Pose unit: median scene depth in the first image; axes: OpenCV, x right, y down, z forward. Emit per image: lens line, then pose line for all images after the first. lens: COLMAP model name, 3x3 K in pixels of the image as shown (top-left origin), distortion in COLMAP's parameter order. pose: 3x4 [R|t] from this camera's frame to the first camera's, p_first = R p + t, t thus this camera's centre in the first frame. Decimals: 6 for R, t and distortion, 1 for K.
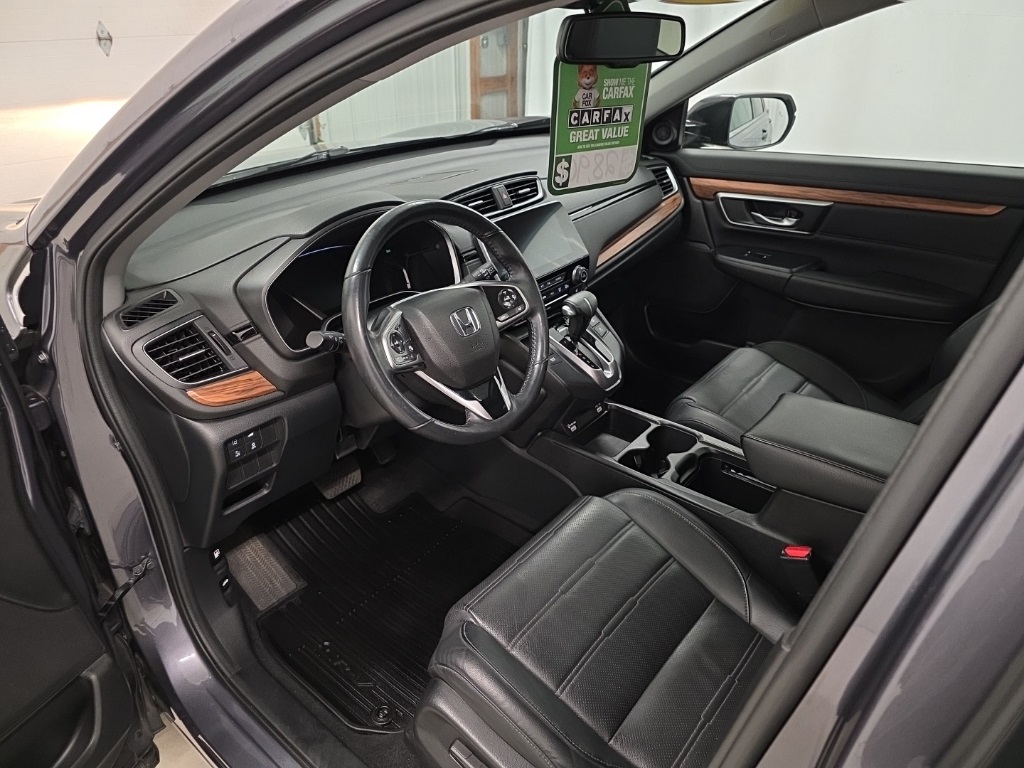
lens RADIAL K [[678.6, 0, 511.9], [0, 678.6, 382.8], [0, 0, 1]] dist [0.043236, -0.053524]
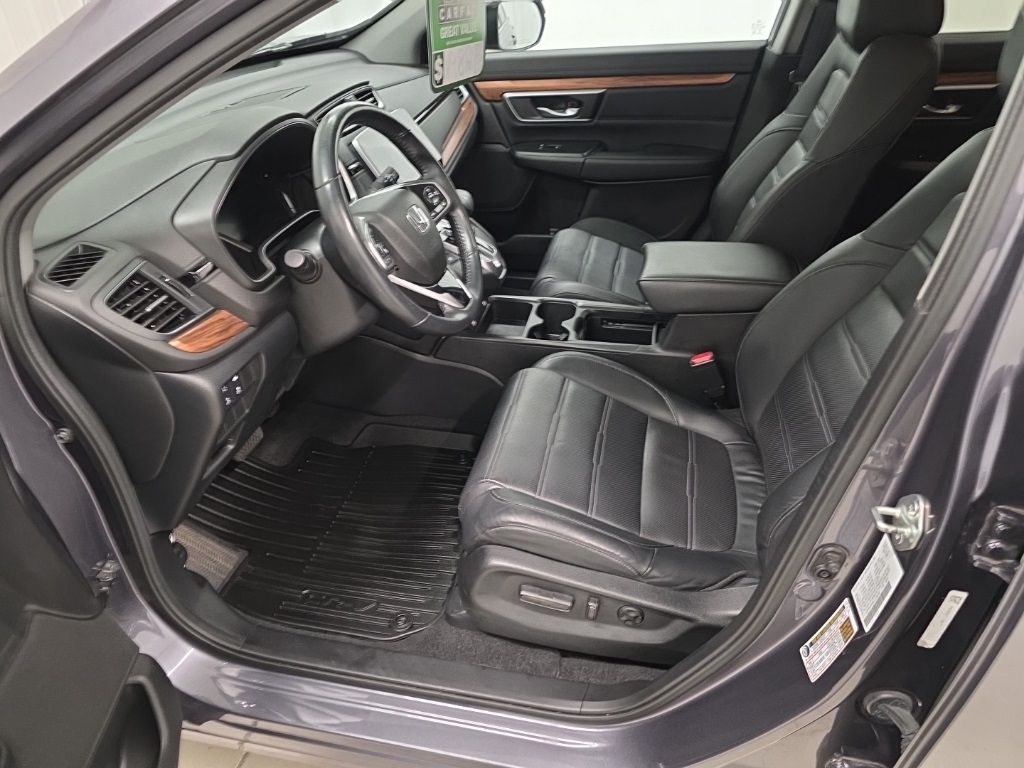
lens RADIAL K [[678.6, 0, 511.9], [0, 678.6, 382.8], [0, 0, 1]] dist [0.043236, -0.053524]
pose [[0.884594, -0.265944, 0.383101, -0.330187], [0.234738, 0.963728, 0.126991, 0.042243], [-0.402978, -0.022407, 0.914935, -0.007347]]
